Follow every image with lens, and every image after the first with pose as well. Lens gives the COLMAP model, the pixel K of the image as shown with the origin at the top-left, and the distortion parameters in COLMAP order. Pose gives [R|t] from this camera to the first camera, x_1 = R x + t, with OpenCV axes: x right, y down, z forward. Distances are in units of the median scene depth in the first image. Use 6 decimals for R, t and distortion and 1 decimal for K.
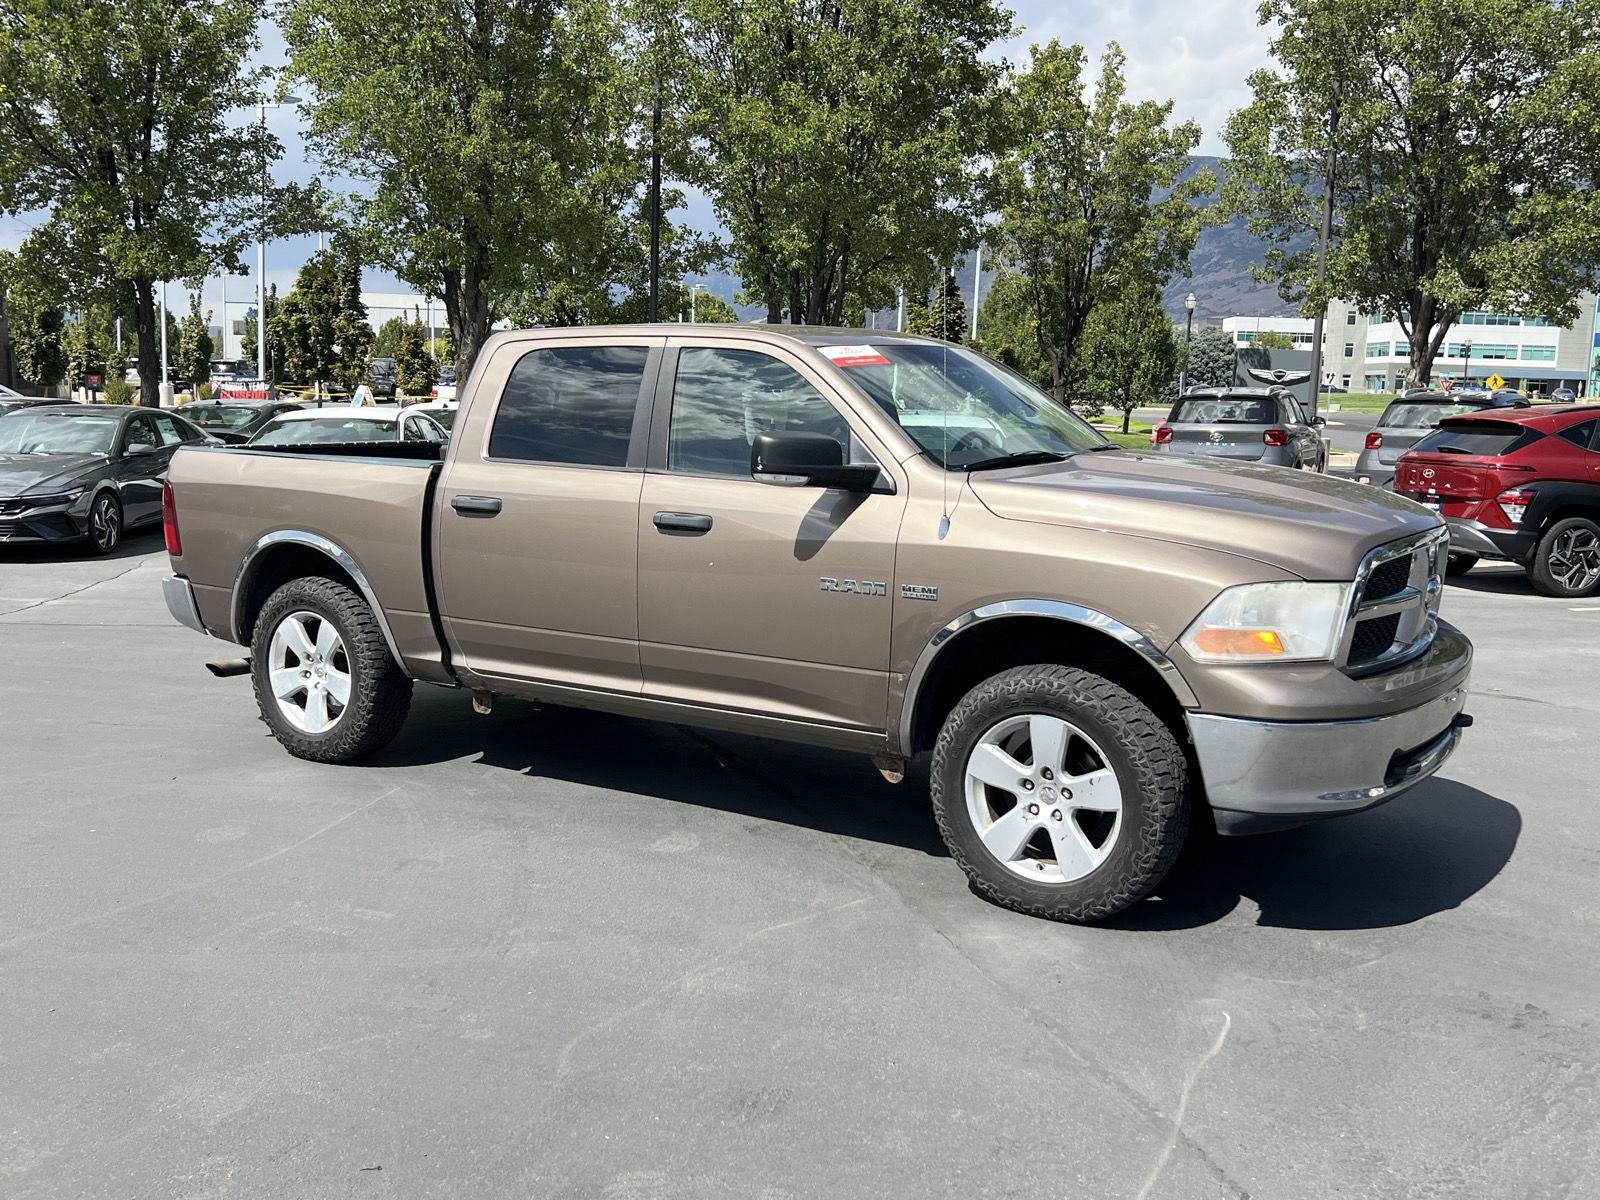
lens RADIAL K [[1545.9, 0, 800.6], [0, 1545.9, 600.6], [0, 0, 1]] dist [0.020474, 0.000000]
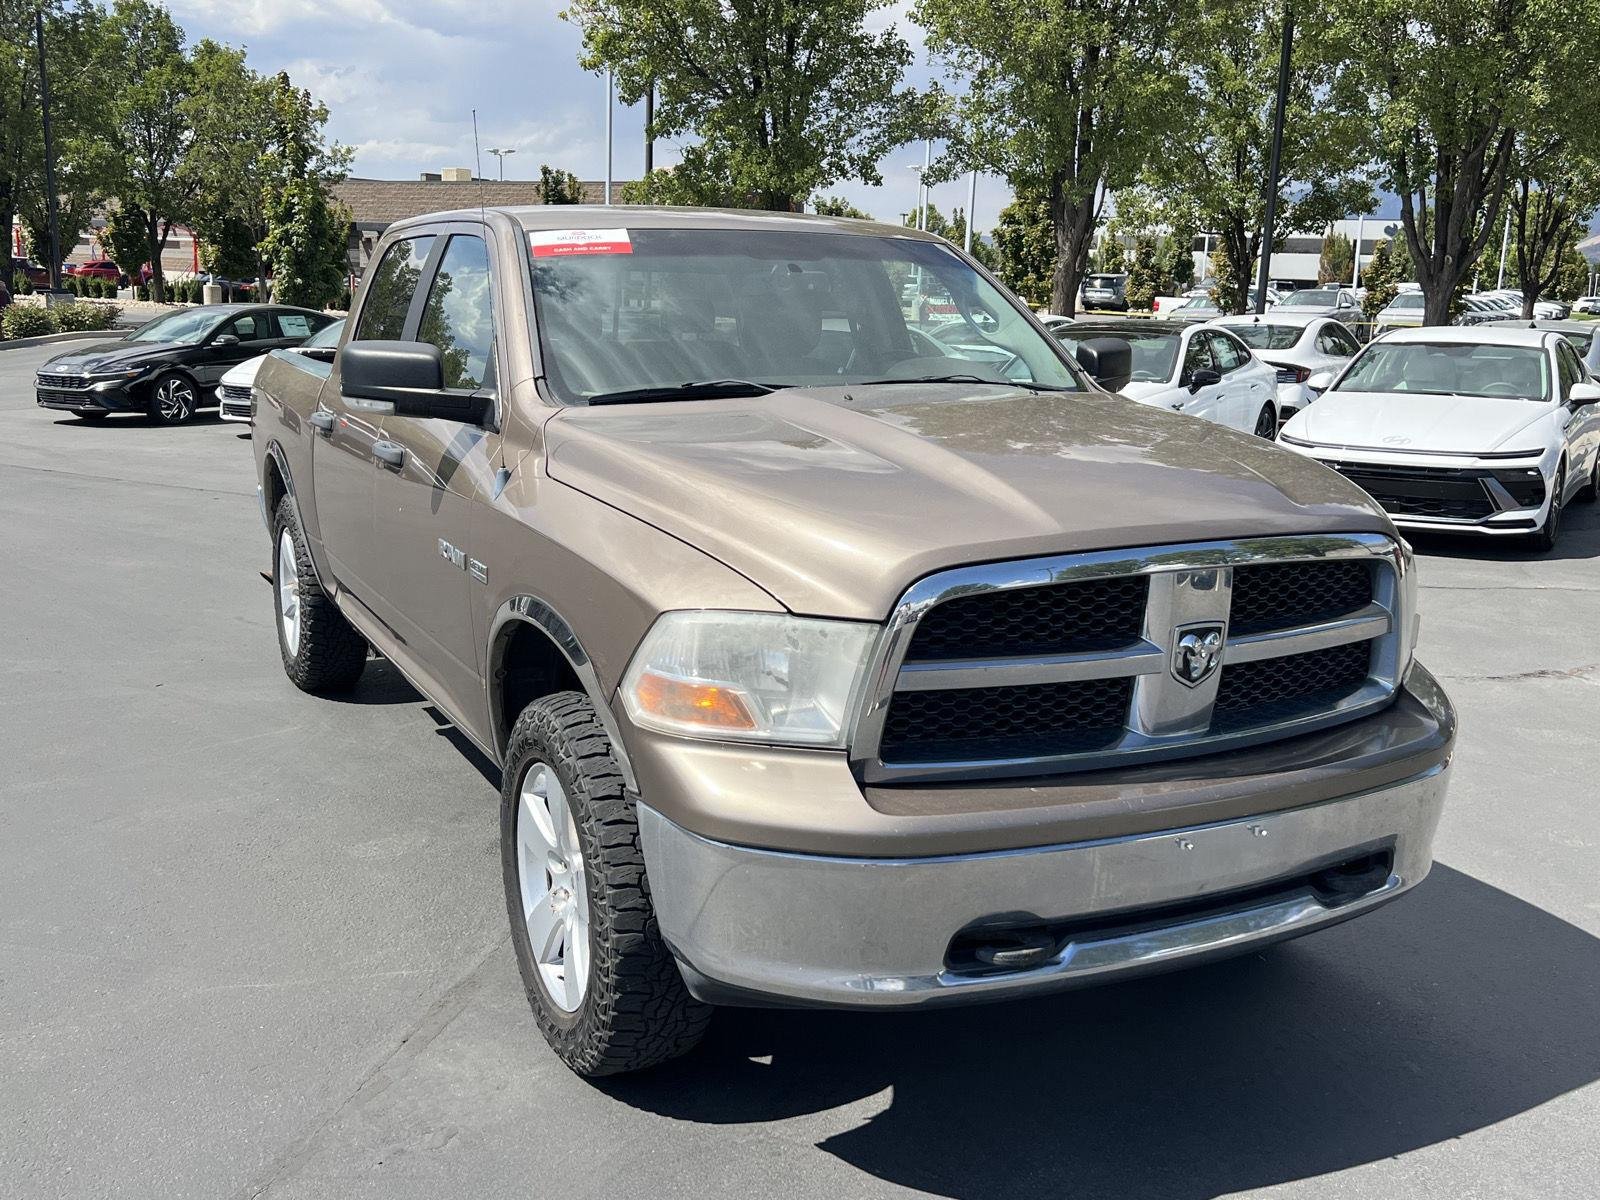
lens RADIAL K [[1545.9, 0, 815.4], [0, 1545.9, 604.3], [0, 0, 1]] dist [0.020474, 0.000000]
pose [[0.878239, 0.096629, -0.468358, 0.432557], [-0.069723, 0.994781, 0.074498, -0.043071], [0.473112, -0.032772, 0.880392, 0.343045]]
